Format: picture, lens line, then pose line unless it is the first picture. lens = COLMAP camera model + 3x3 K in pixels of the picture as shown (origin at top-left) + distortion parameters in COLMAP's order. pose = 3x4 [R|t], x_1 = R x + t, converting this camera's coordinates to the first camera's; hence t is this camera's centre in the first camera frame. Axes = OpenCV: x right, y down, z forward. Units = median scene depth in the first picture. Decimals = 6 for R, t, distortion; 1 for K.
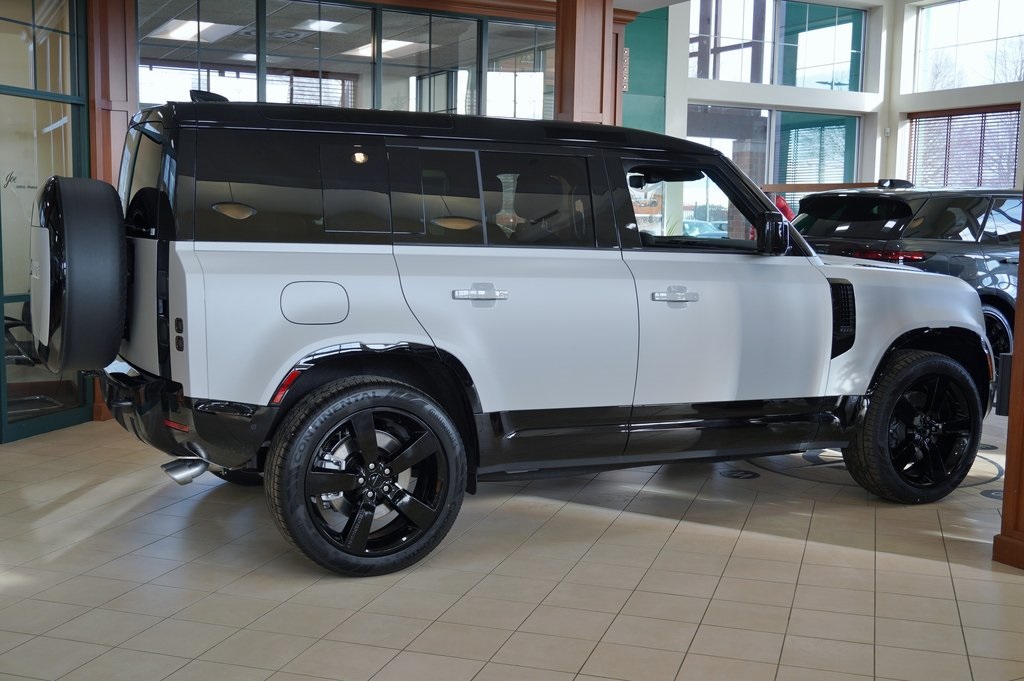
lens RADIAL K [[1216.4, 0, 512.0], [0, 1216.4, 340.5], [0, 0, 1]] dist [-0.001388, 0.027323]
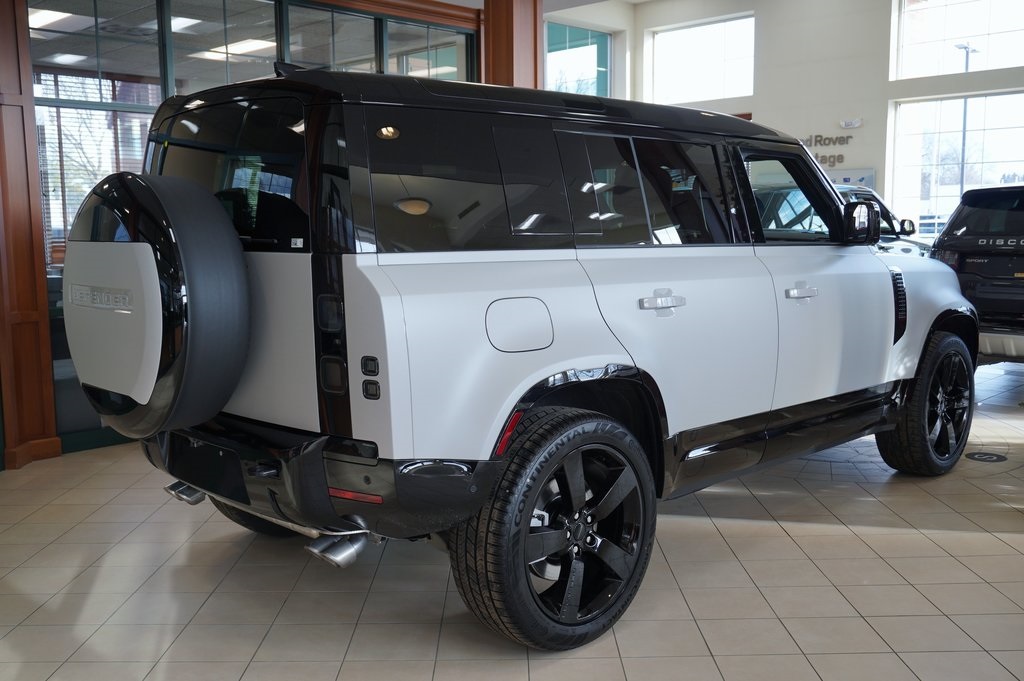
lens RADIAL K [[1009.1, 0, 512.0], [0, 1009.1, 340.5], [0, 0, 1]] dist [-0.014364, -0.003148]
pose [[0.947200, -0.065781, 0.313824, -0.358850], [0.060006, 0.997804, 0.028040, -0.037432], [-0.314980, -0.007728, 0.949067, 0.353389]]
